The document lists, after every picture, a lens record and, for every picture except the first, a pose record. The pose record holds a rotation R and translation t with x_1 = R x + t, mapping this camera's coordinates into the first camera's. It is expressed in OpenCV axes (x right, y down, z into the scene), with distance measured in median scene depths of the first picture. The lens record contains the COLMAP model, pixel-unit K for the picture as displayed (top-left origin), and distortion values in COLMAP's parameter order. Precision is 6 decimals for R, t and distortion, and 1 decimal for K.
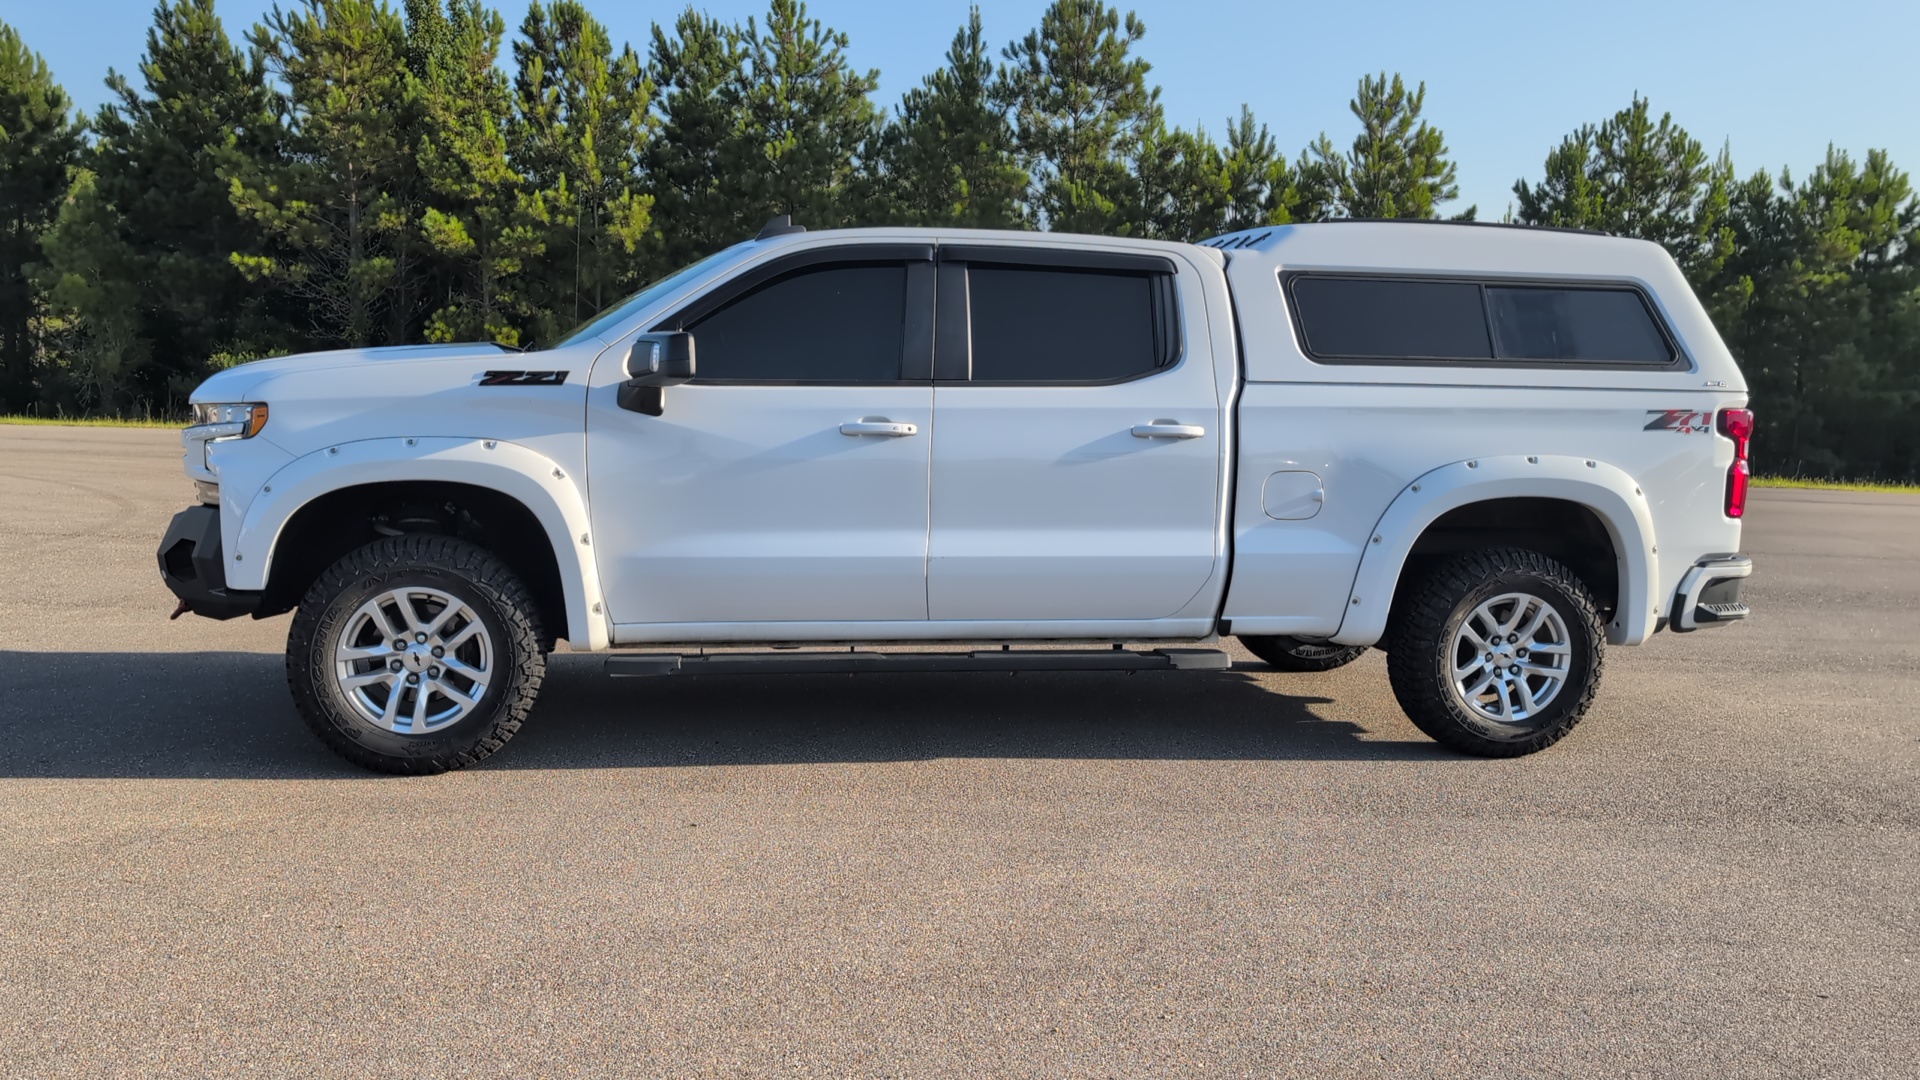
lens RADIAL K [[1622.2, 0, 953.5], [0, 1622.2, 543.6], [0, 0, 1]] dist [0.042350, -0.056566]
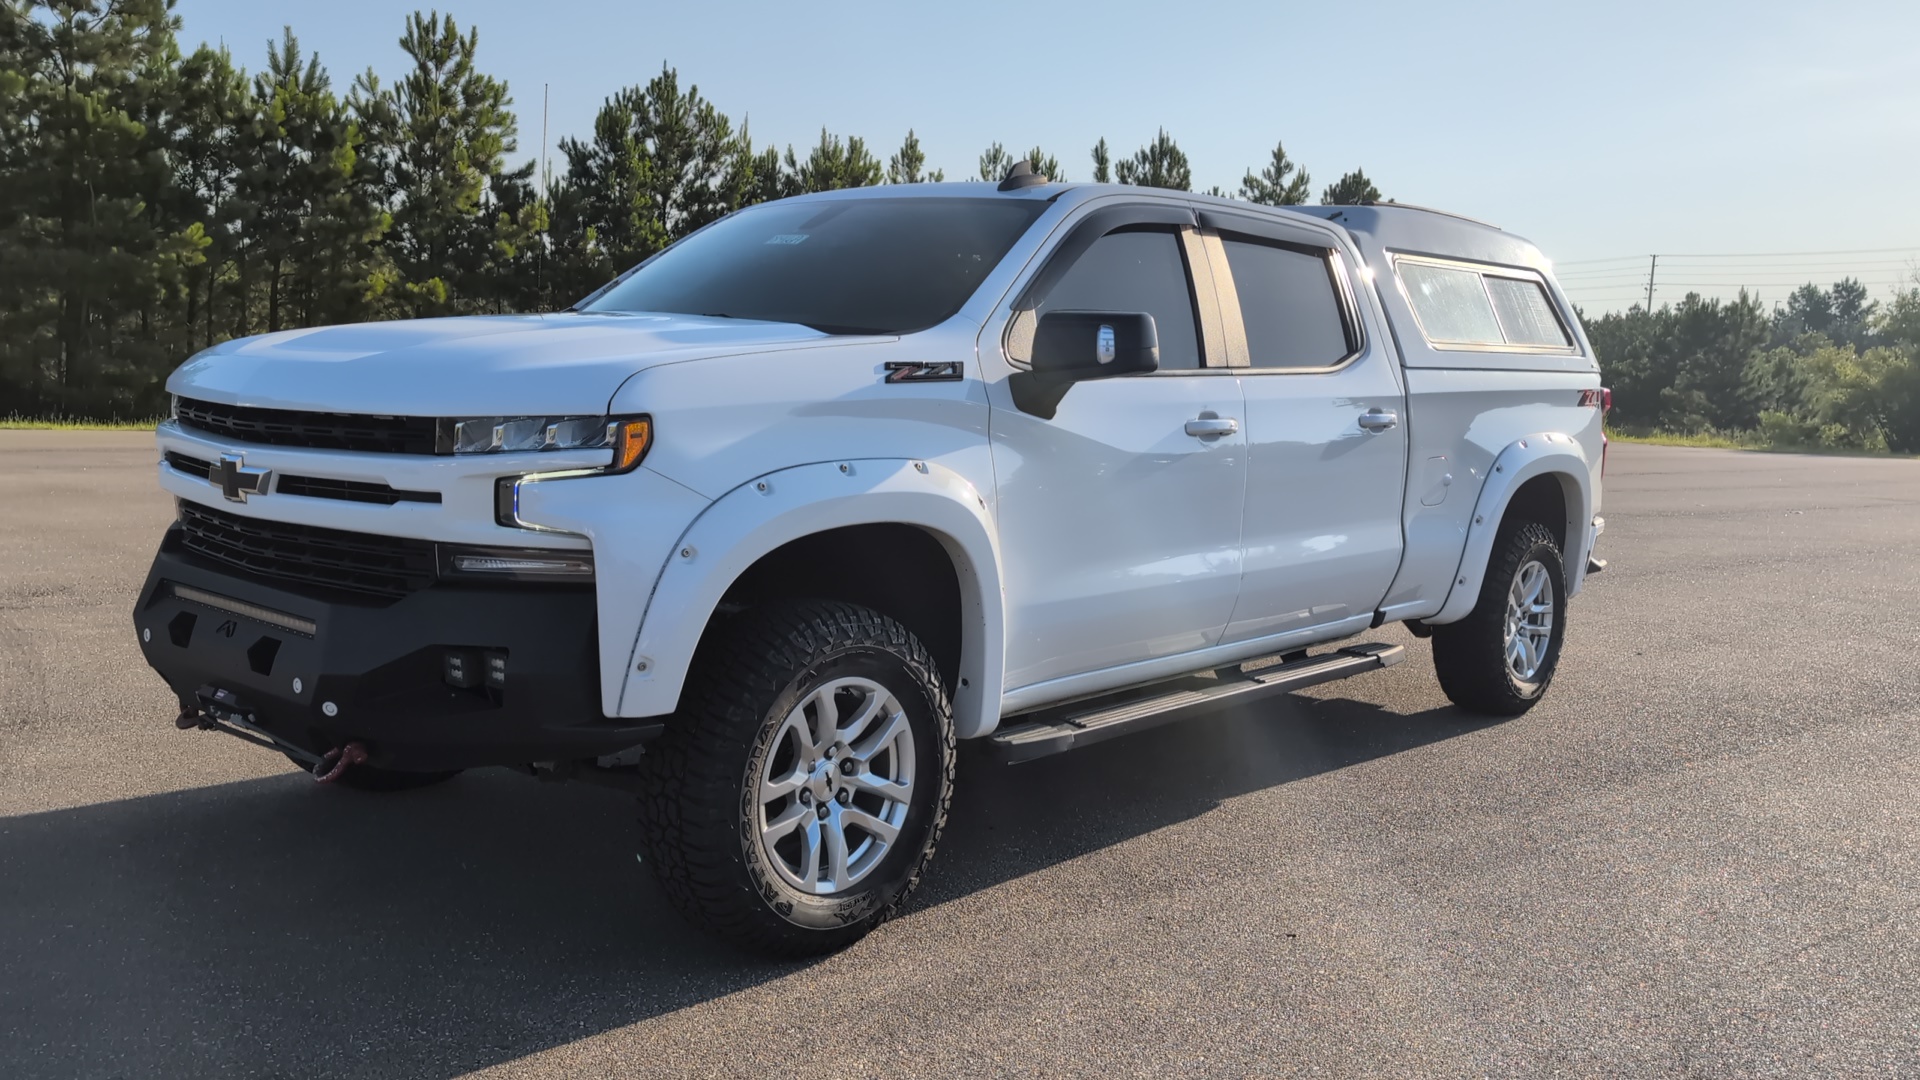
lens RADIAL K [[1622.2, 0, 957.1], [0, 1622.2, 546.4], [0, 0, 1]] dist [0.042350, -0.056566]
pose [[0.796327, -0.070612, 0.600731, -0.601254], [0.052098, 0.997479, 0.048187, -0.051026], [-0.602619, -0.007076, 0.797998, 0.363698]]
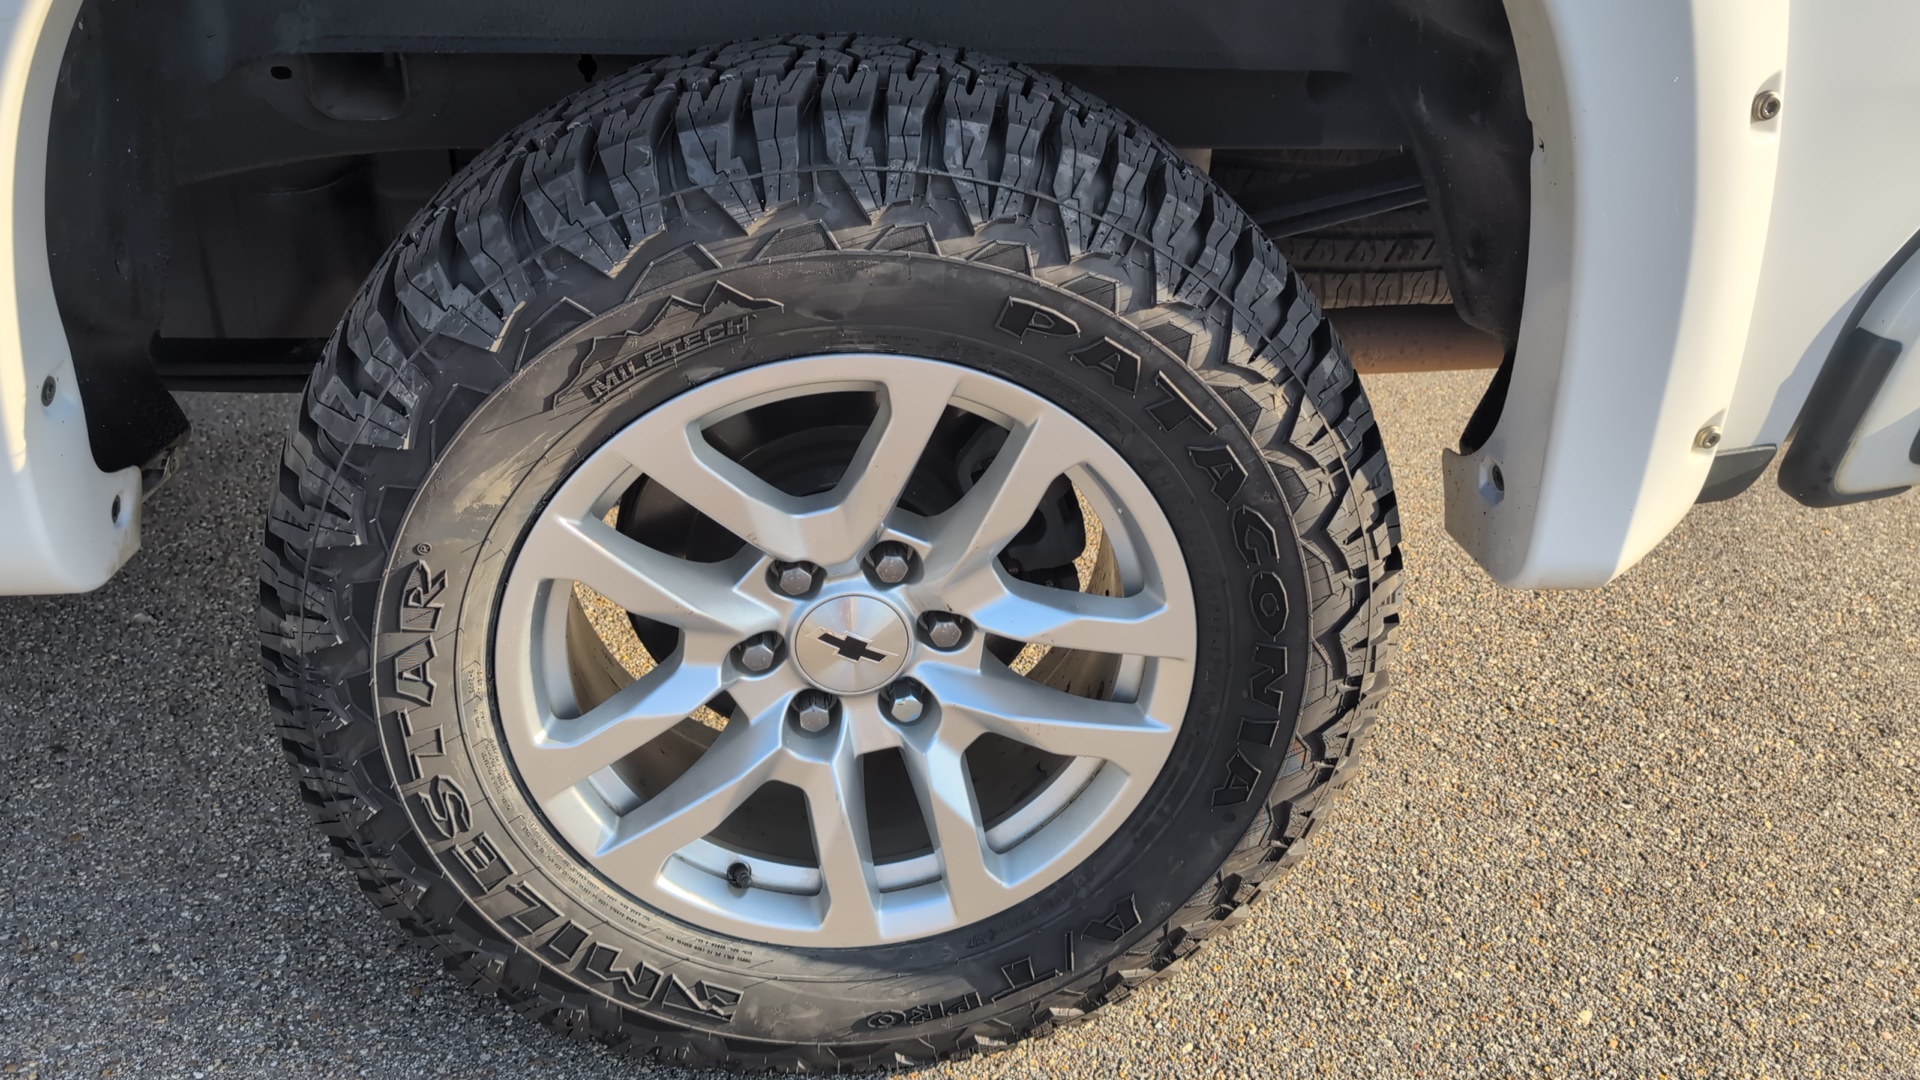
lens RADIAL K [[1622.2, 0, 965.6], [0, 1622.2, 546.0], [0, 0, 1]] dist [0.042350, -0.056566]
pose [[0.996918, 0.053538, -0.057348, 0.361118], [-0.027346, 0.922255, 0.385614, -0.016267], [0.073534, -0.382857, 0.920876, 0.825865]]
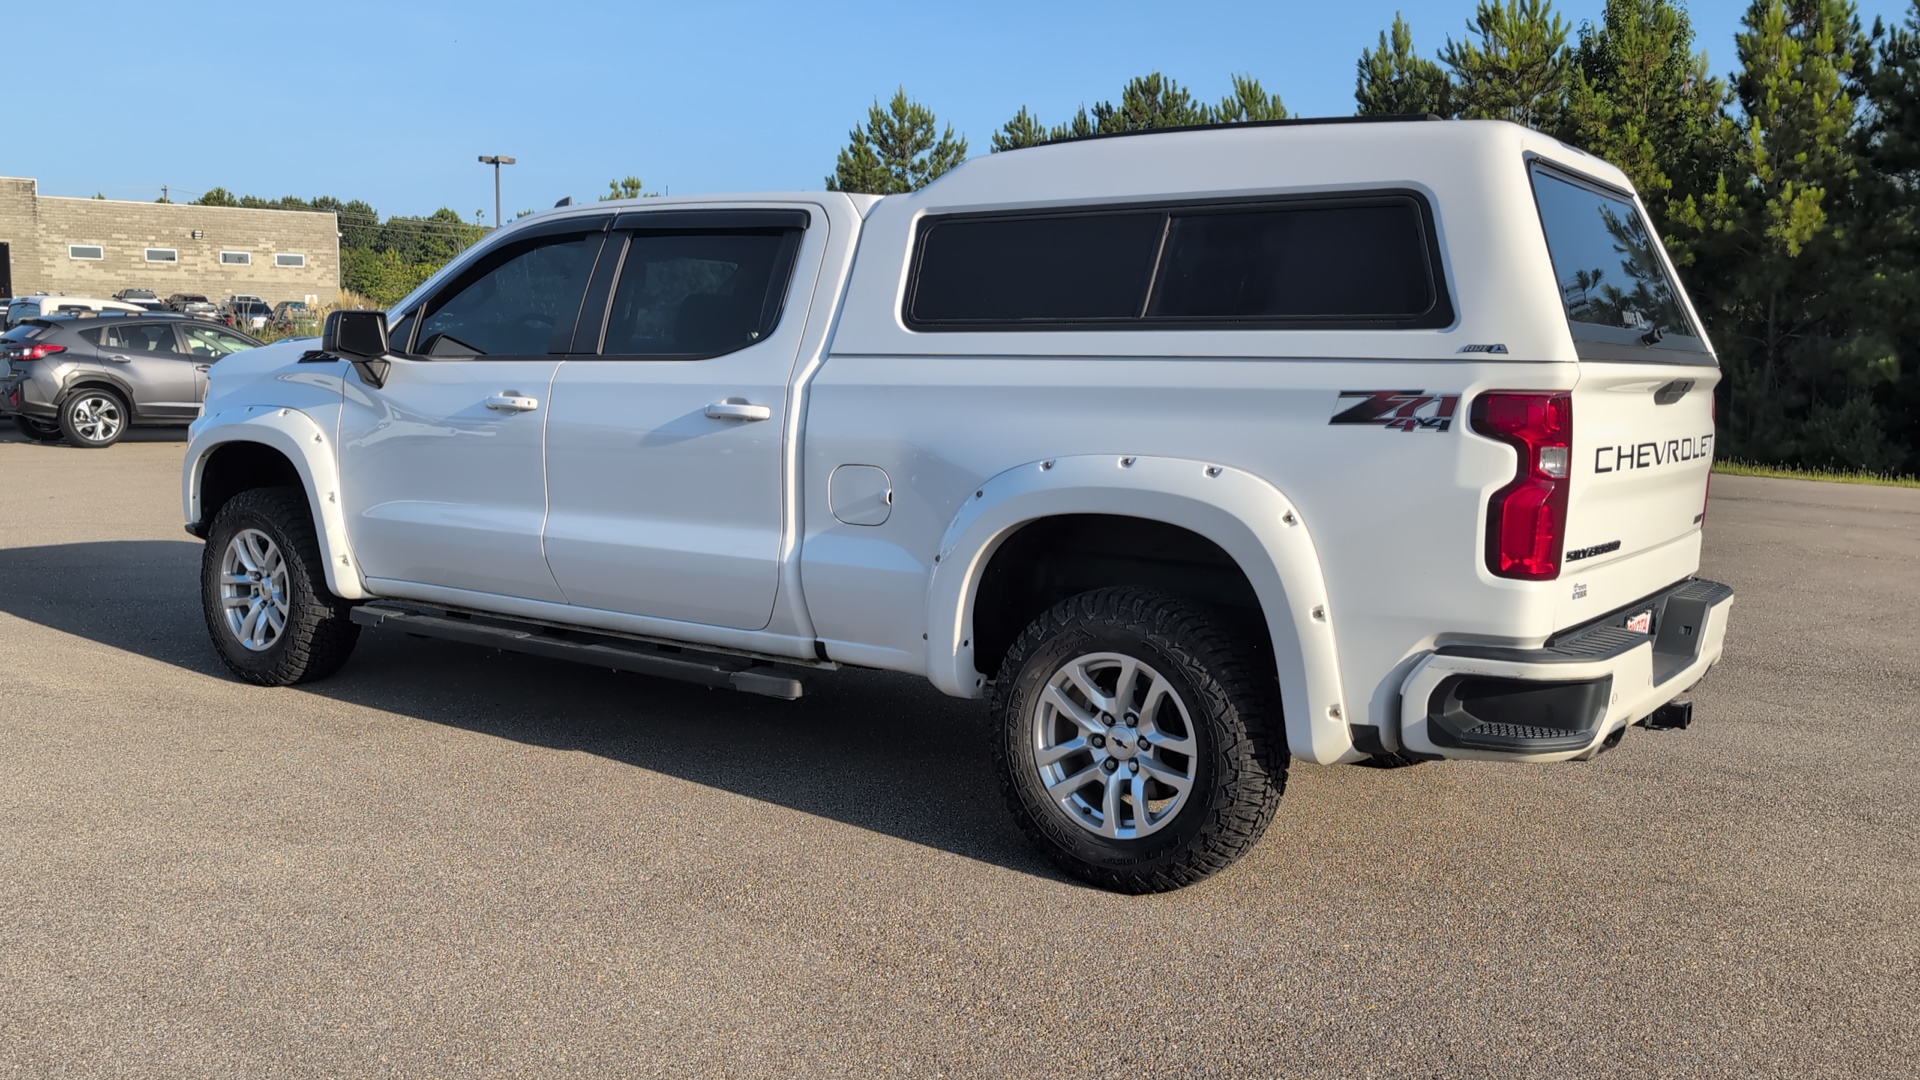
lens RADIAL K [[1622.2, 0, 960.0], [0, 1622.2, 531.7], [0, 0, 1]] dist [0.042350, -0.056566]
pose [[0.684591, 0.063252, -0.726177, 0.786026], [-0.081777, 0.996603, 0.009713, -0.022270], [0.724325, 0.052735, 0.687439, 0.467661]]
